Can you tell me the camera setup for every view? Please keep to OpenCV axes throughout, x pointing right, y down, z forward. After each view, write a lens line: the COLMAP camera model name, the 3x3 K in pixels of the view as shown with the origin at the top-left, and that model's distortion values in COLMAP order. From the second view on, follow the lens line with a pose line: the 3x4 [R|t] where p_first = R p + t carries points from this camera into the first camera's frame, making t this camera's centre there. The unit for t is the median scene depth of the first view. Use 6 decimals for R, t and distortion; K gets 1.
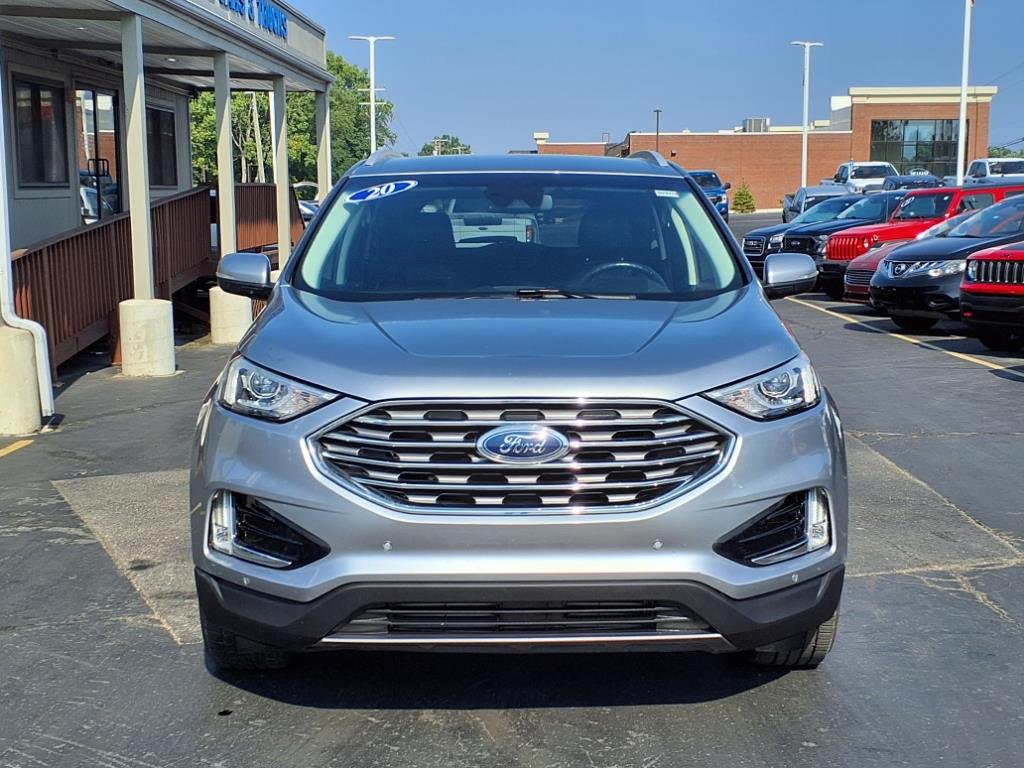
lens RADIAL K [[1383.1, 0, 512.0], [0, 1383.1, 384.0], [0, 0, 1]] dist [0.283612, -0.987468]
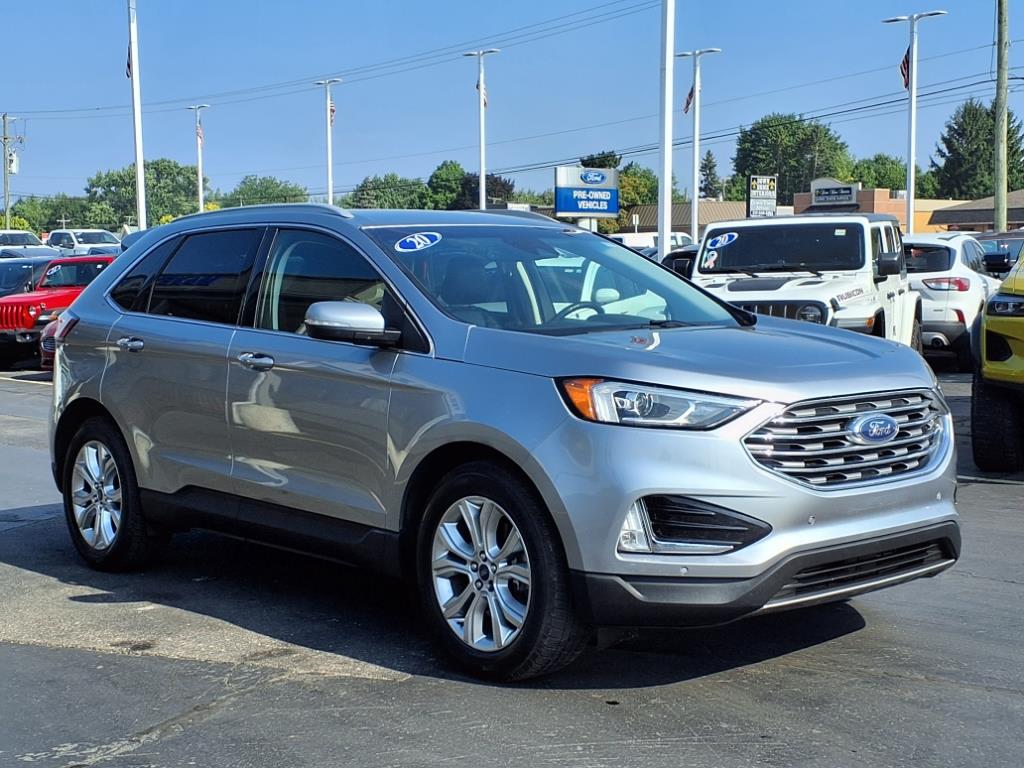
lens RADIAL K [[1383.1, 0, 512.0], [0, 1383.1, 384.0], [0, 0, 1]] dist [0.283612, -0.987468]
pose [[0.777487, -0.059399, 0.626088, -1.038739], [0.090715, 0.995711, -0.018185, -0.004234], [-0.622323, 0.070934, 0.779540, 0.187574]]
